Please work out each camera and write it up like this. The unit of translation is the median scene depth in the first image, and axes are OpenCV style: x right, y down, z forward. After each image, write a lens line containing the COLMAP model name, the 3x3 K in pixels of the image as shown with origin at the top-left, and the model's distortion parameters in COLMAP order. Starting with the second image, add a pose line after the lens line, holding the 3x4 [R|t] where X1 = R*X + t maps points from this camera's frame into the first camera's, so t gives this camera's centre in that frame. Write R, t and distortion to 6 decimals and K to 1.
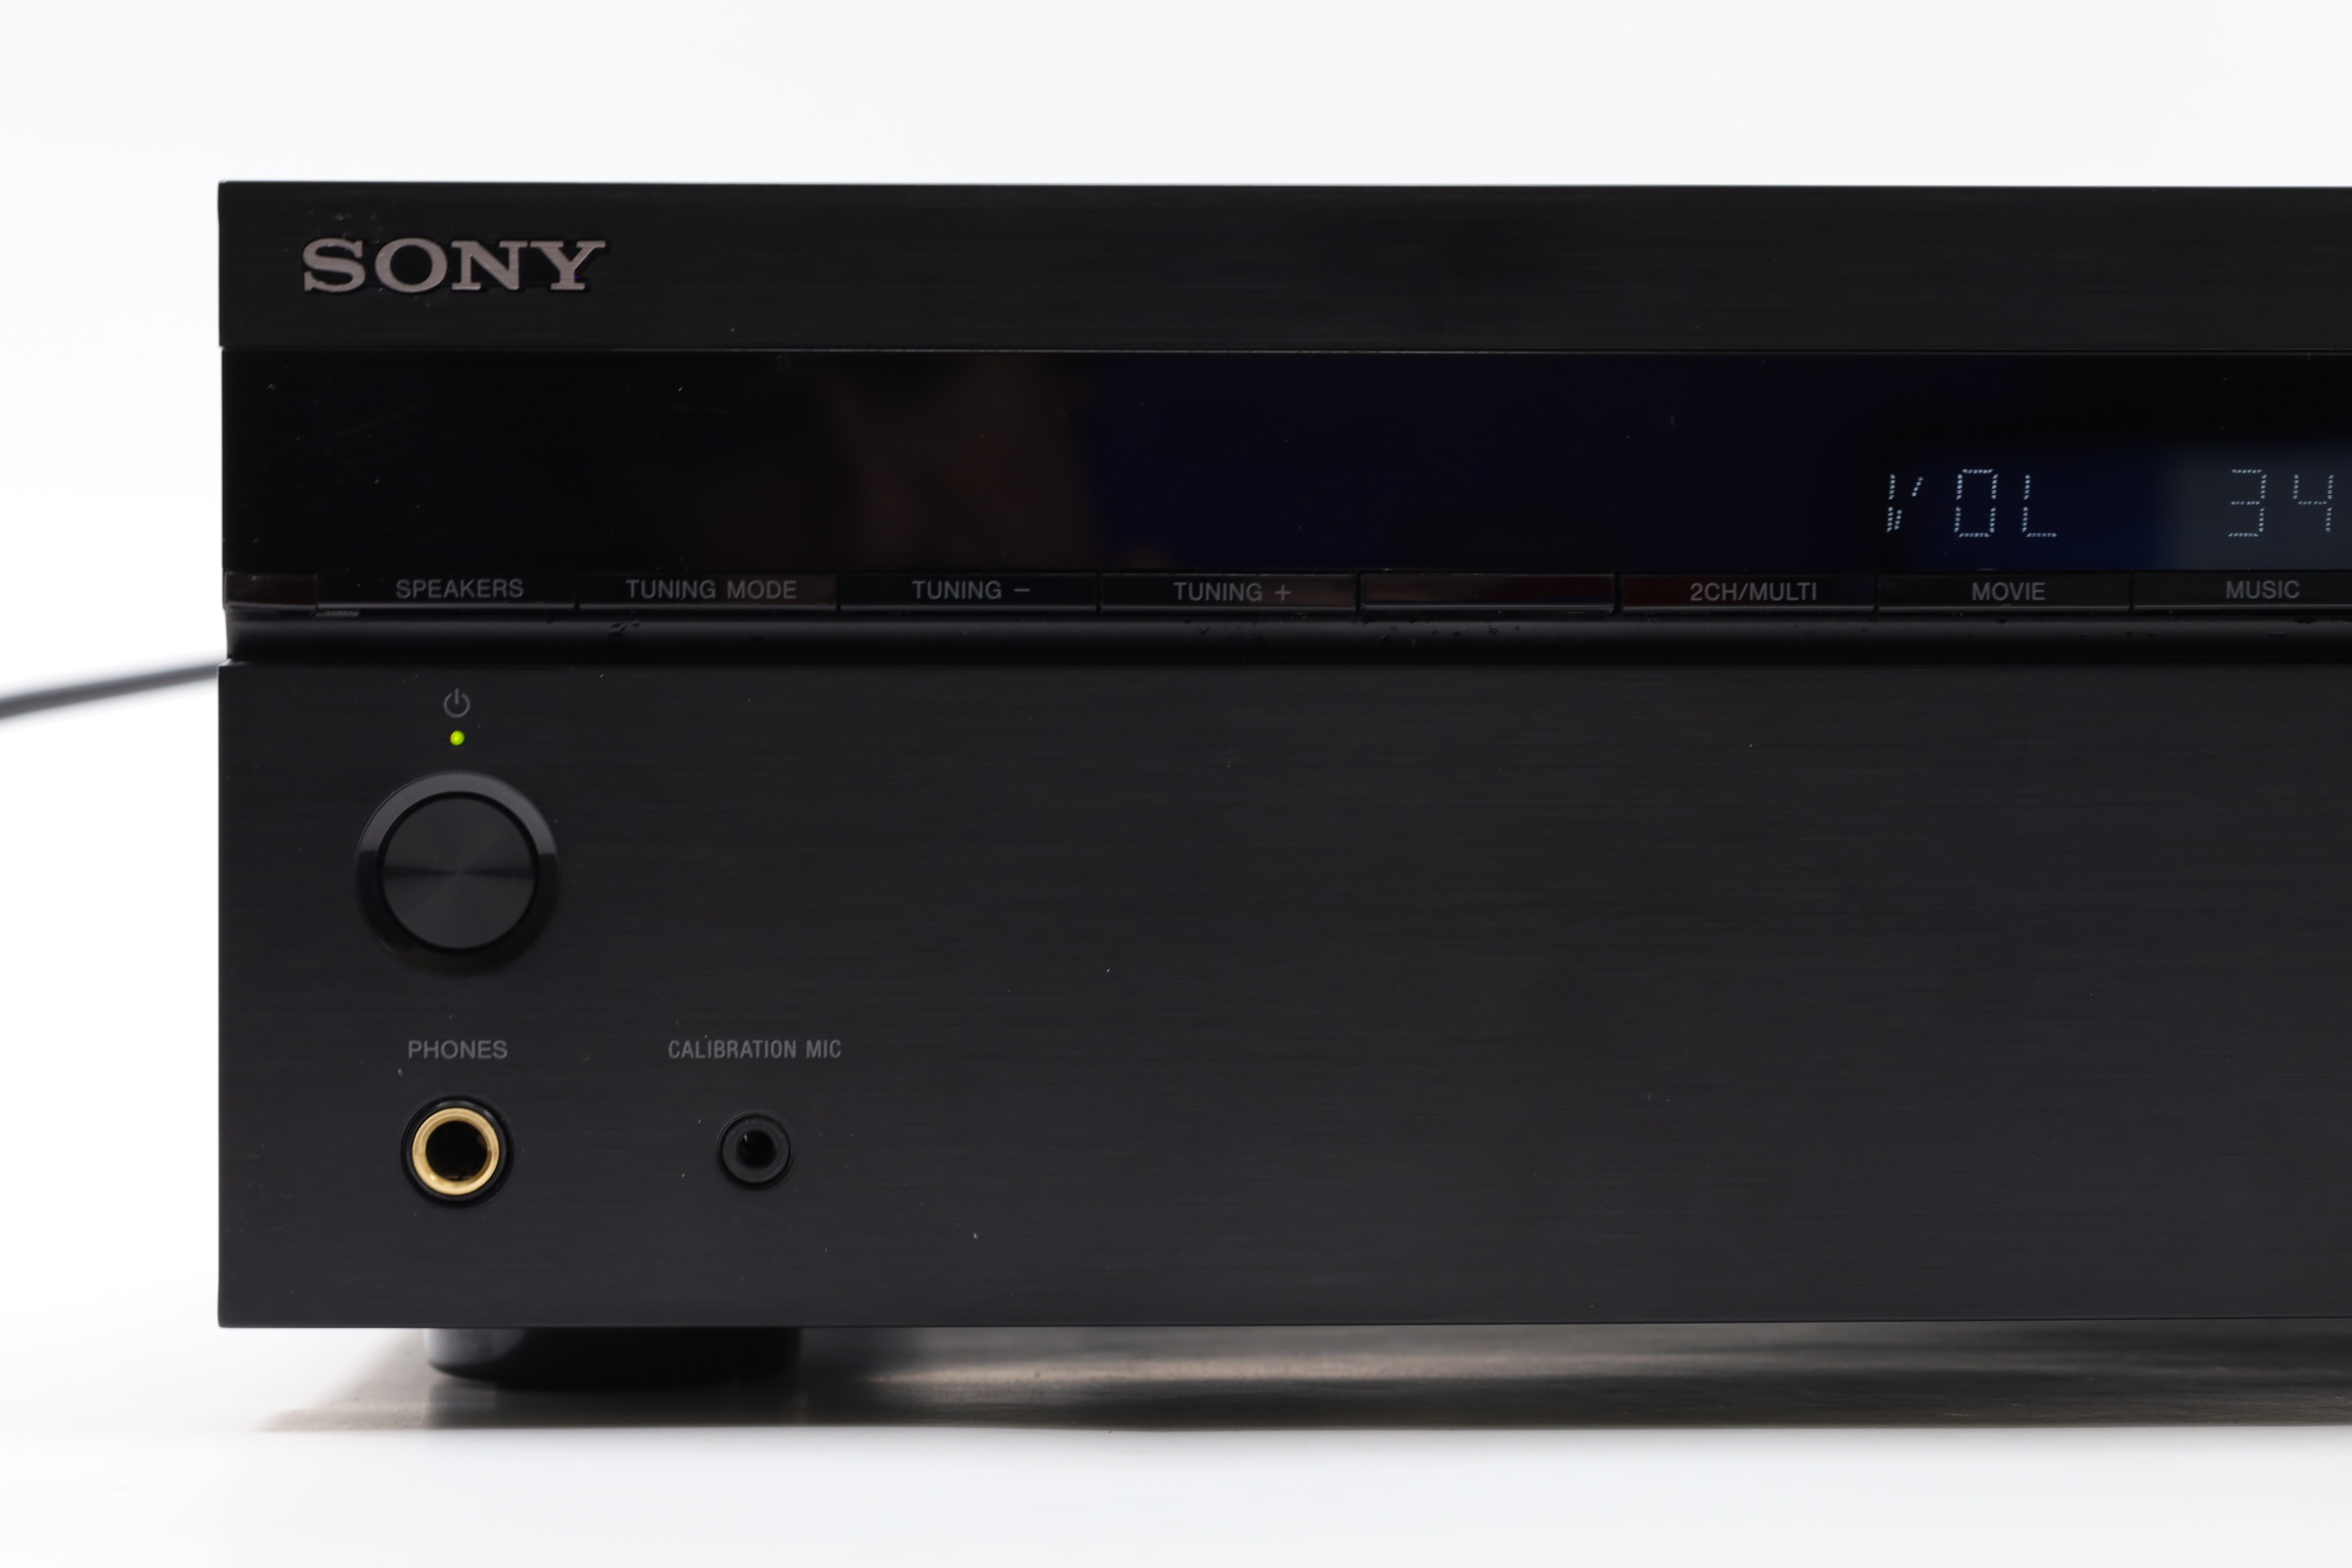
lens RADIAL K [[4790.1, 0, 1174.4], [0, 4790.1, 796.3], [0, 0, 1]] dist [0.134409, 0.000000]
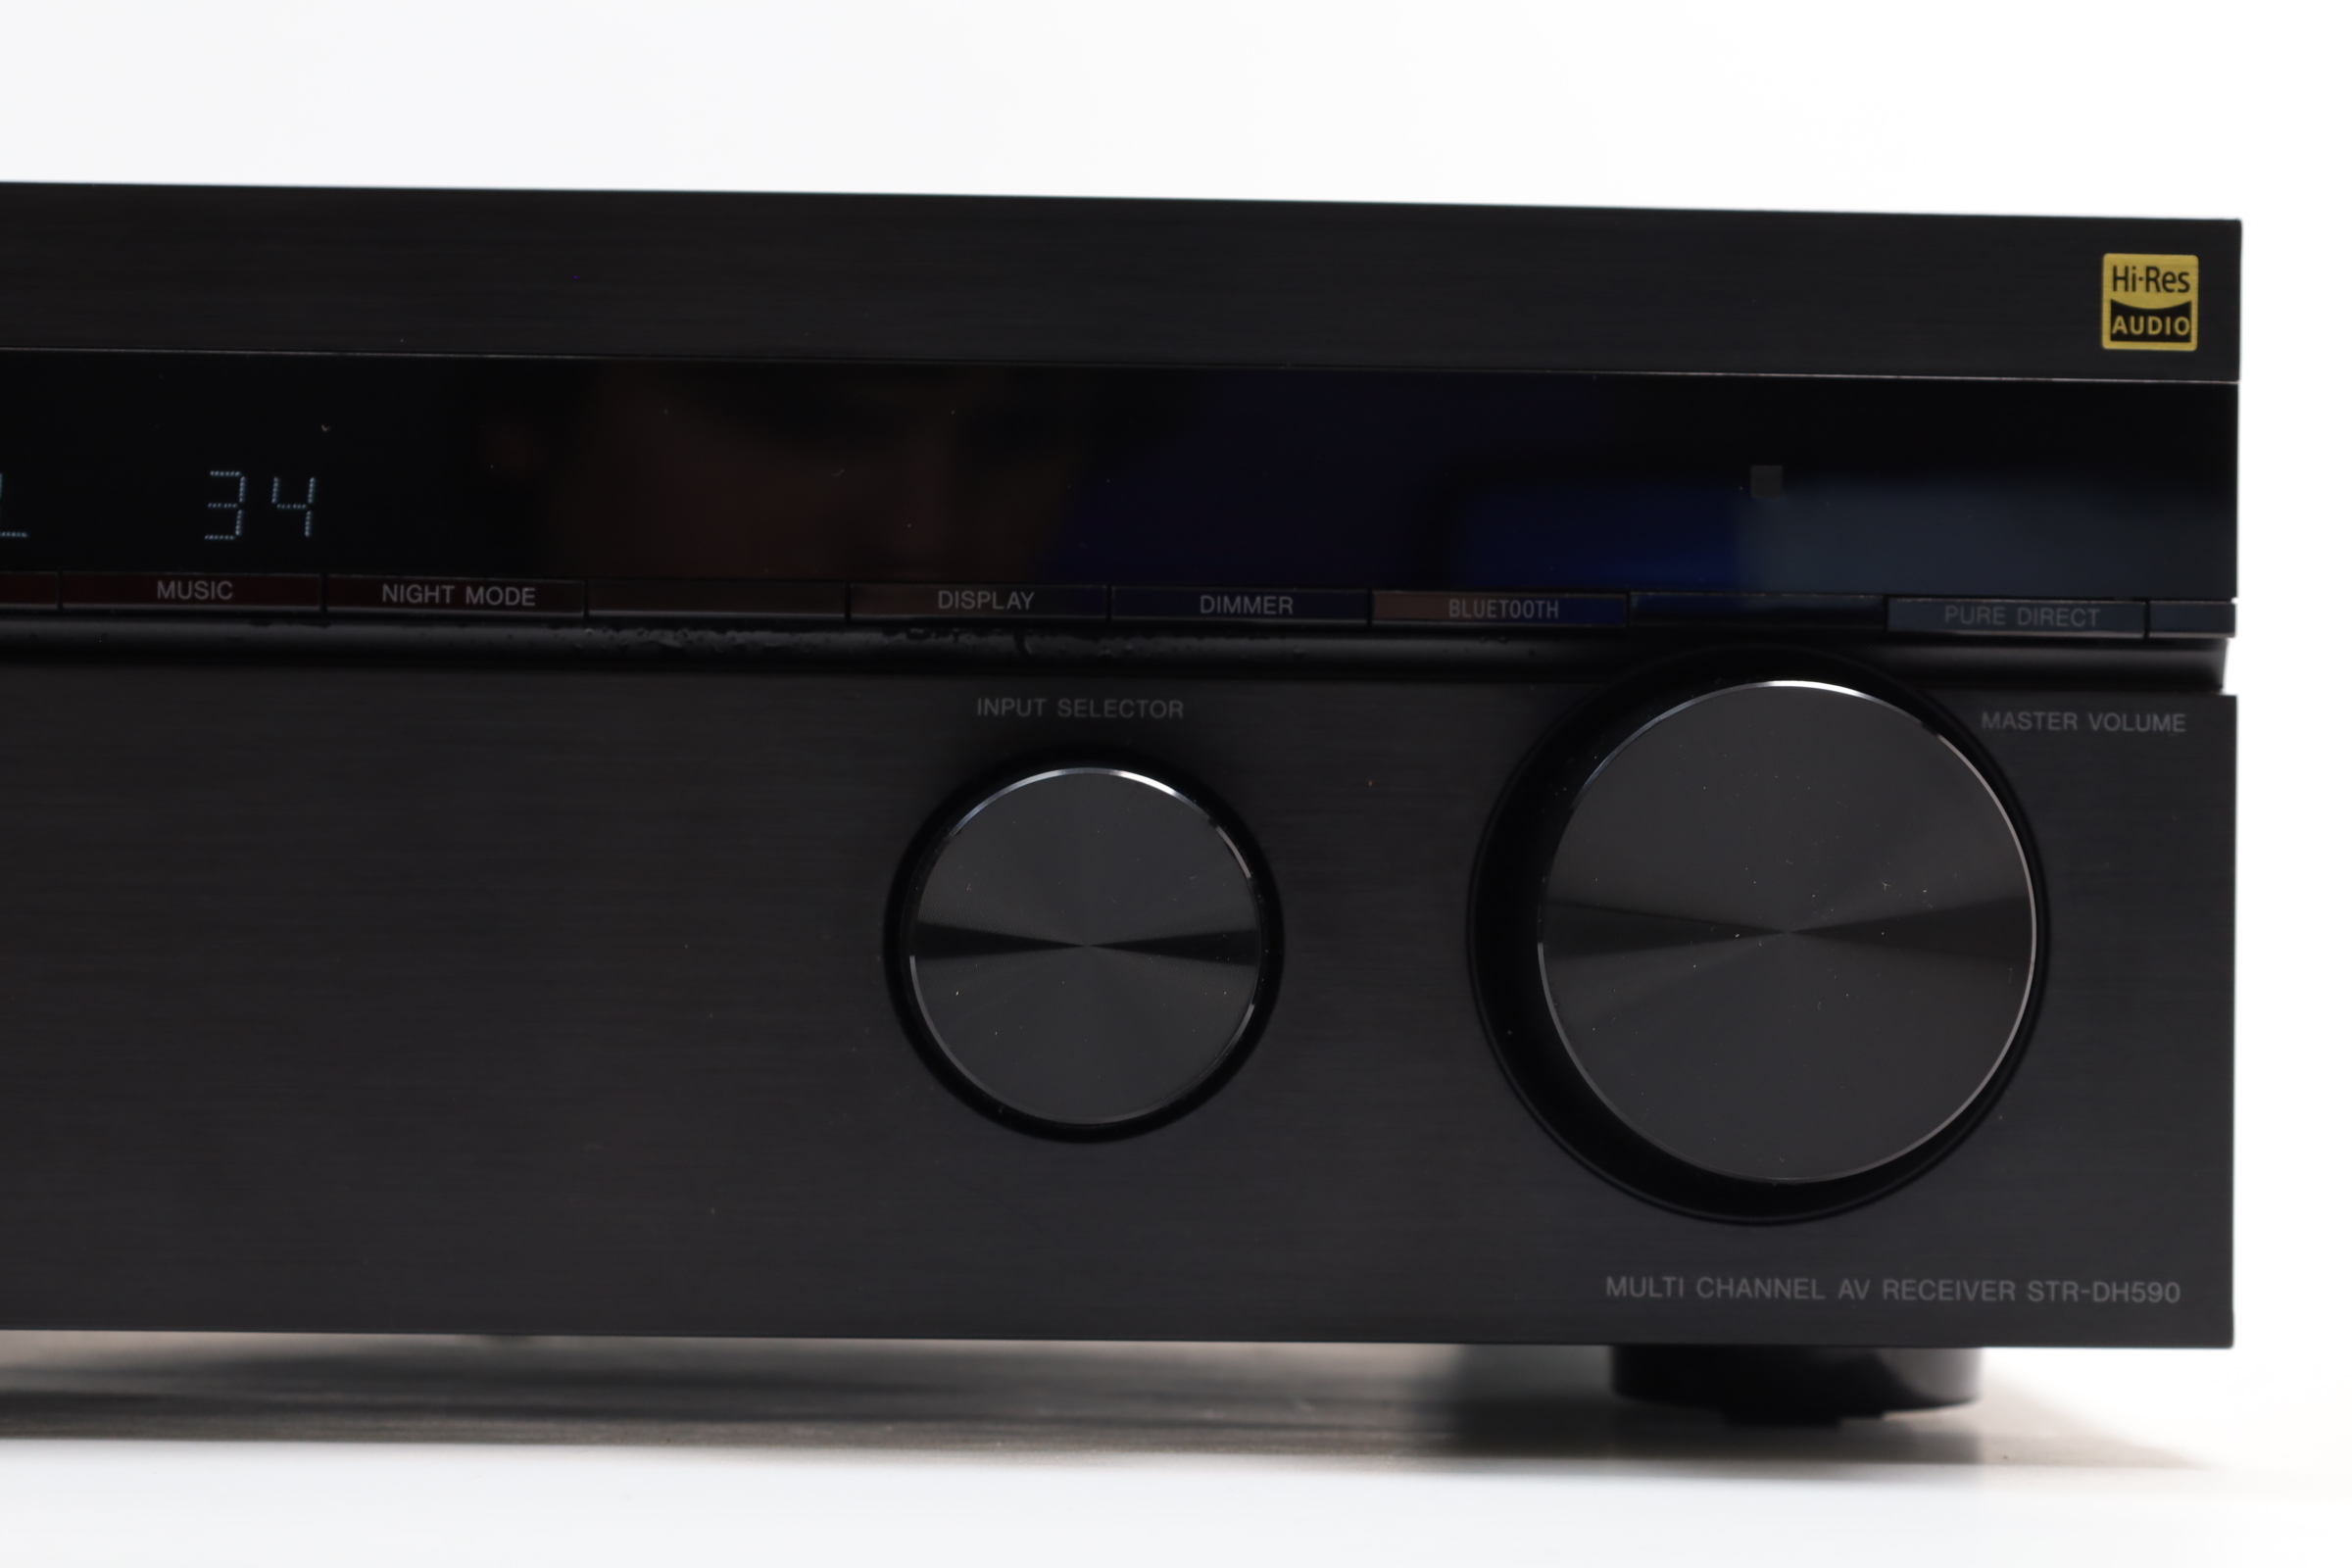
lens RADIAL K [[4790.1, 0, 1175.5], [0, 4790.1, 768.6], [0, 0, 1]] dist [0.134409, 0.000000]
pose [[0.911990, -0.000733, 0.410211, -0.204674], [0.003046, 0.999983, -0.004984, -0.002069], [-0.410201, 0.005795, 0.911977, 0.047566]]
